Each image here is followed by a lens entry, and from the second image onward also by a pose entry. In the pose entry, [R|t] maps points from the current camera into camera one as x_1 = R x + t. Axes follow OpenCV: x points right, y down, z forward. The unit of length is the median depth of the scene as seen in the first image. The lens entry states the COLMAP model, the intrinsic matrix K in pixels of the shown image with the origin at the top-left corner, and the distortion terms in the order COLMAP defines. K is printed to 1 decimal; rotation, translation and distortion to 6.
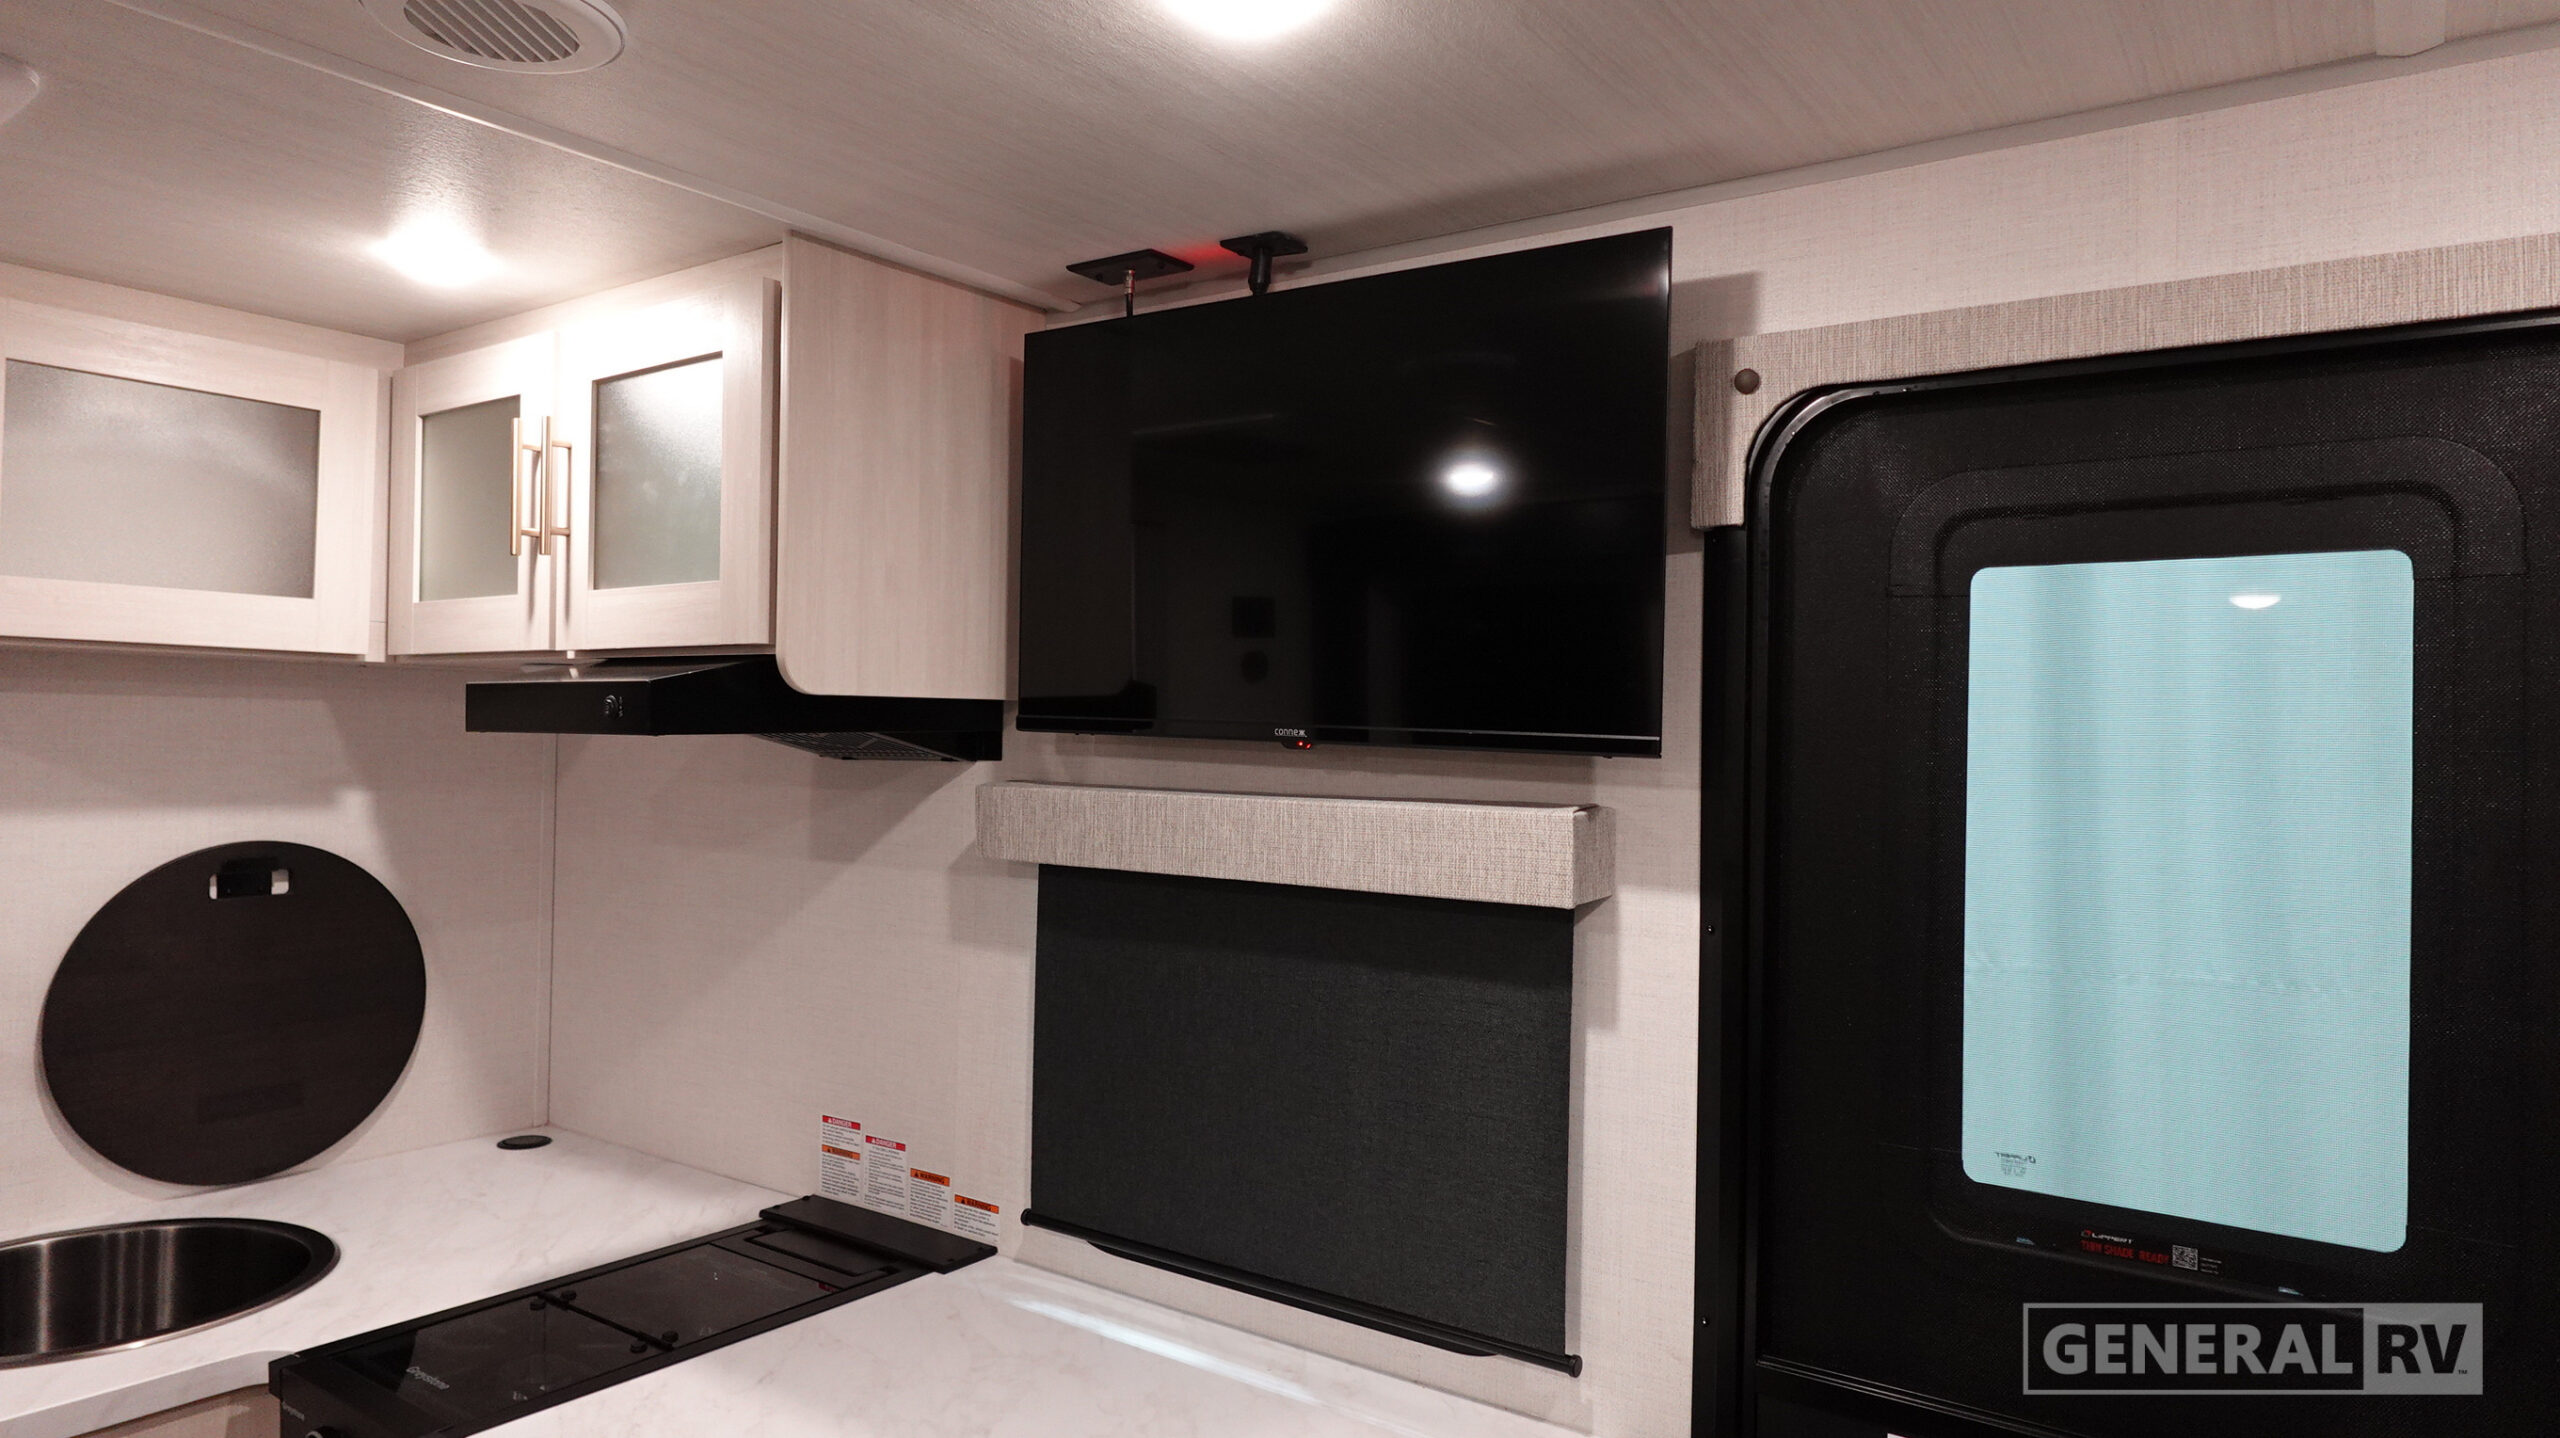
lens RADIAL K [[1577.3, 0, 1280.0], [0, 1577.3, 719.0], [0, 0, 1]] dist [0.001439, -0.000800]
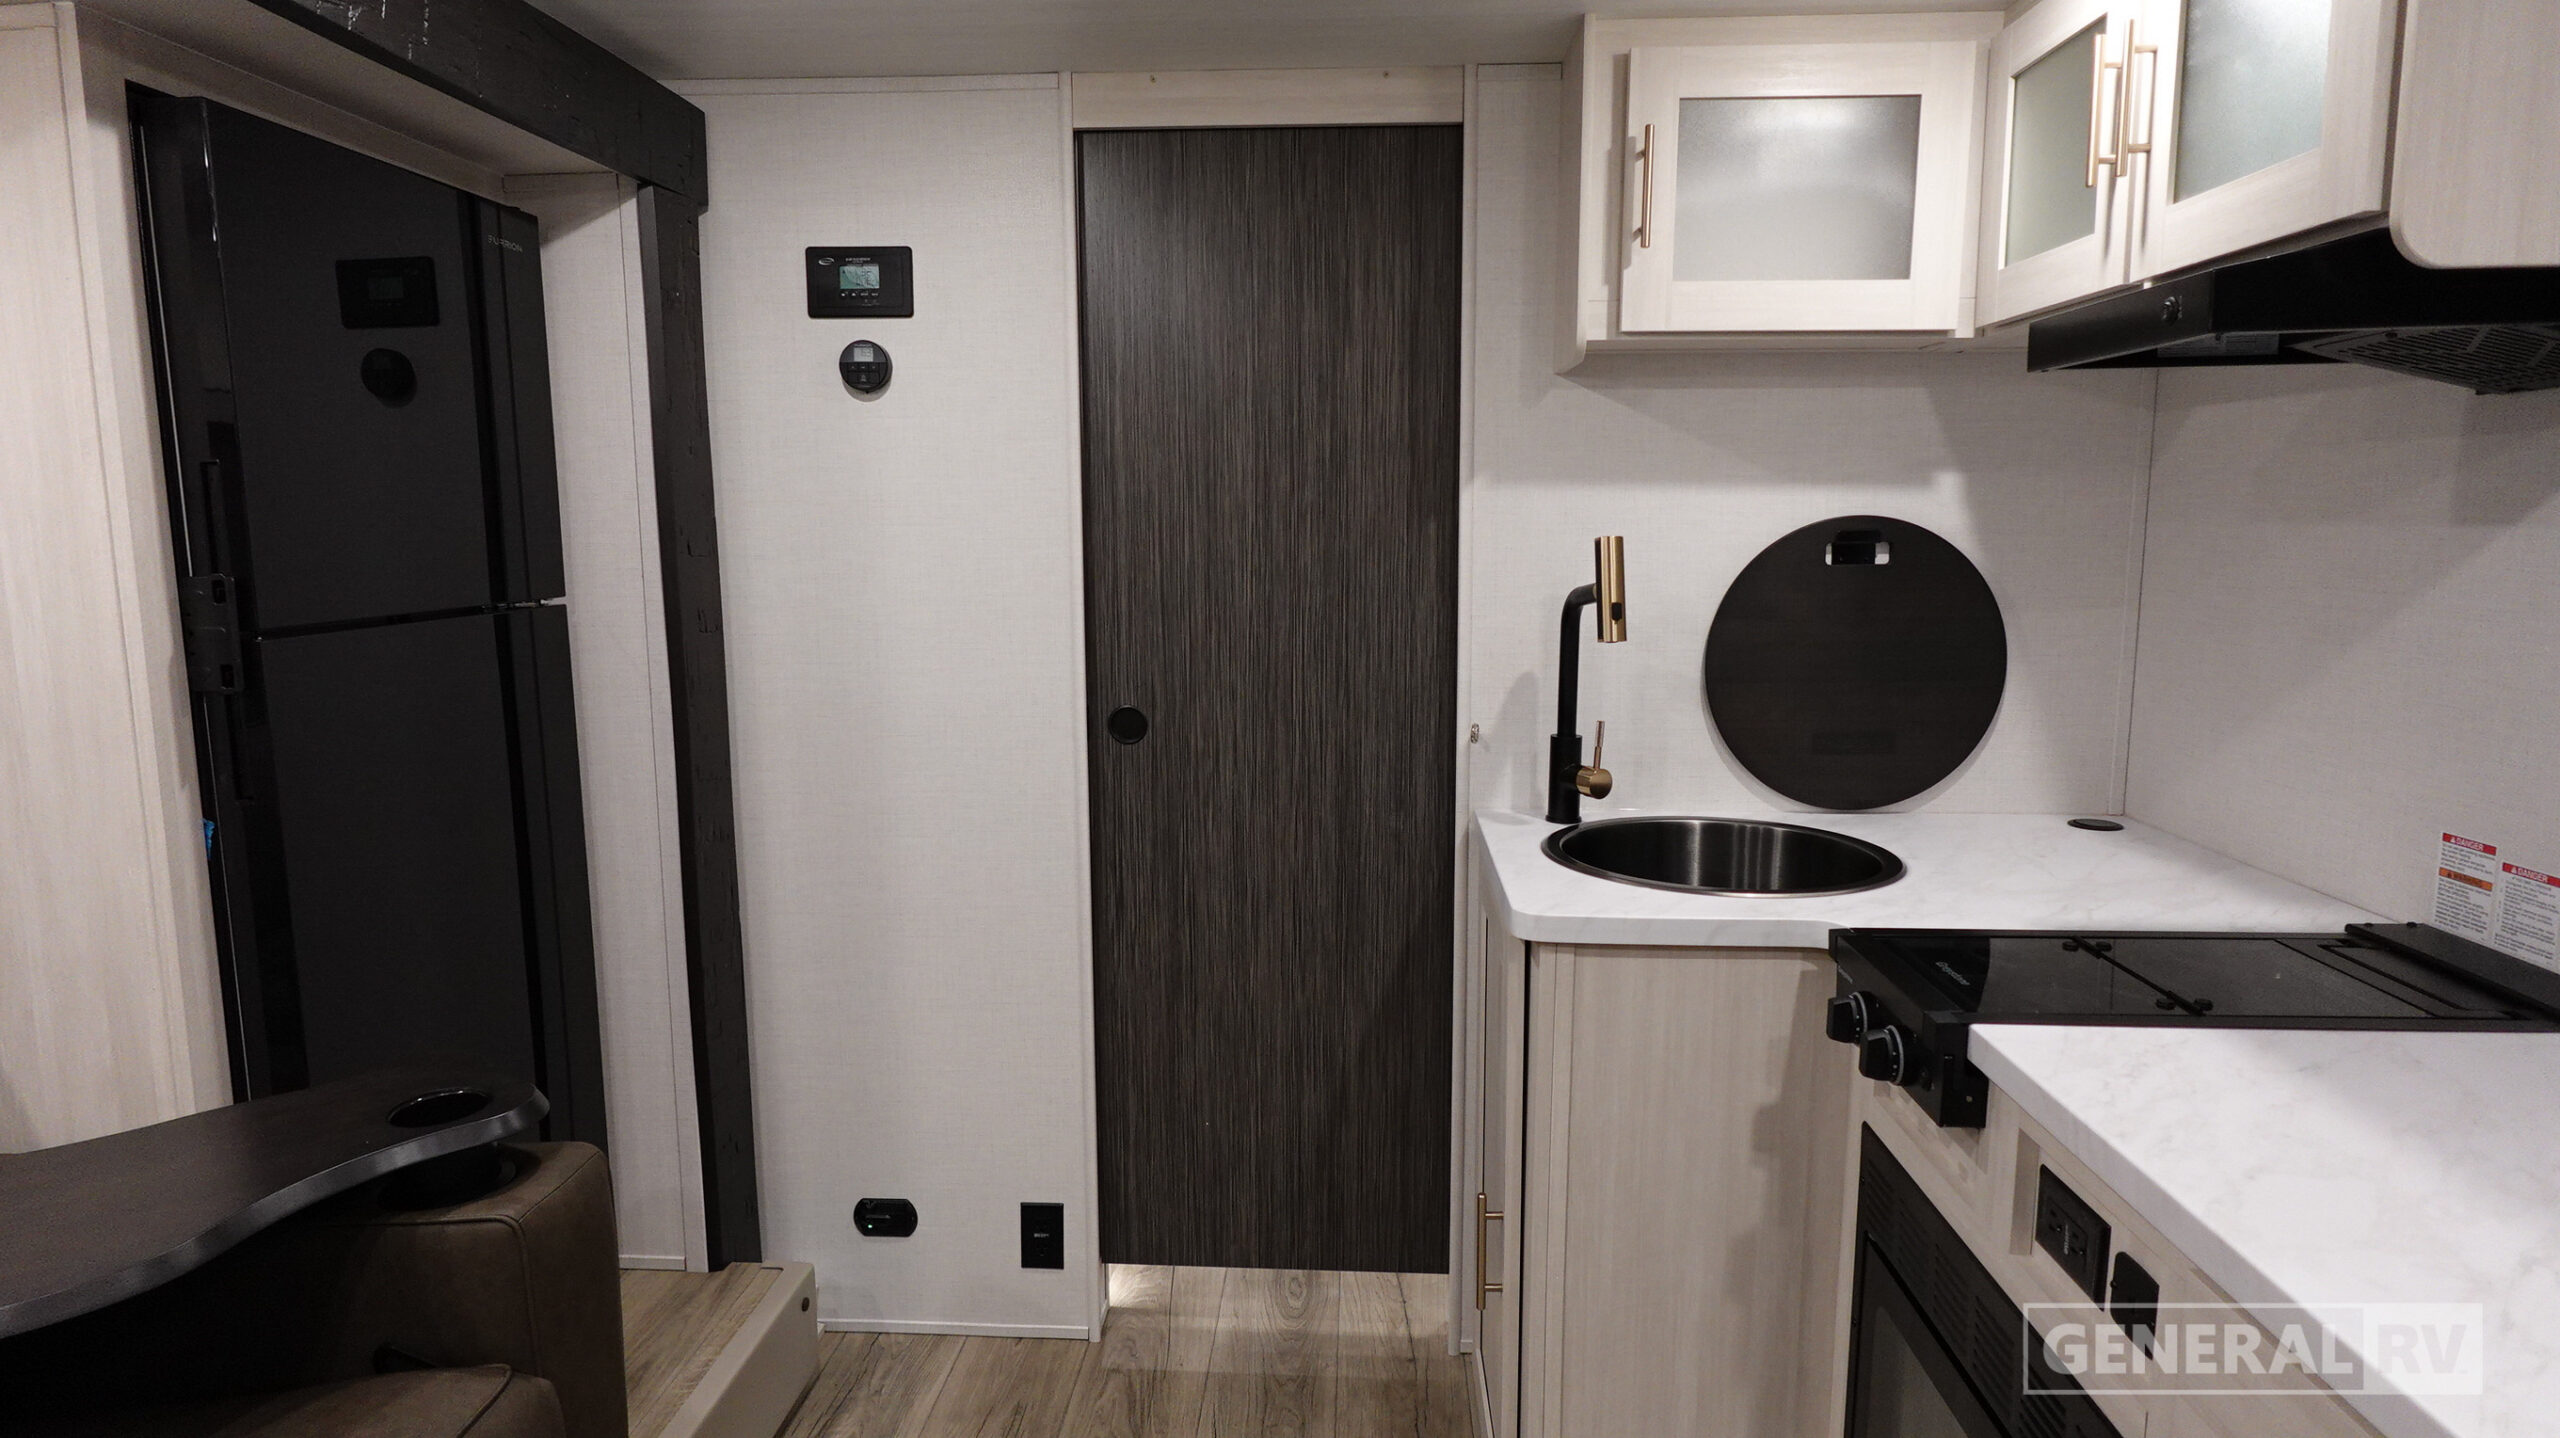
lens RADIAL K [[1473.3, 0, 1280.0], [0, 1473.3, 719.0], [0, 0, 1]] dist [-0.001172, 0.002251]
pose [[0.540069, 0.095943, -0.836134, 0.025582], [0.018438, 0.991894, 0.125725, 0.087856], [0.841419, -0.083317, 0.533922, 0.075489]]
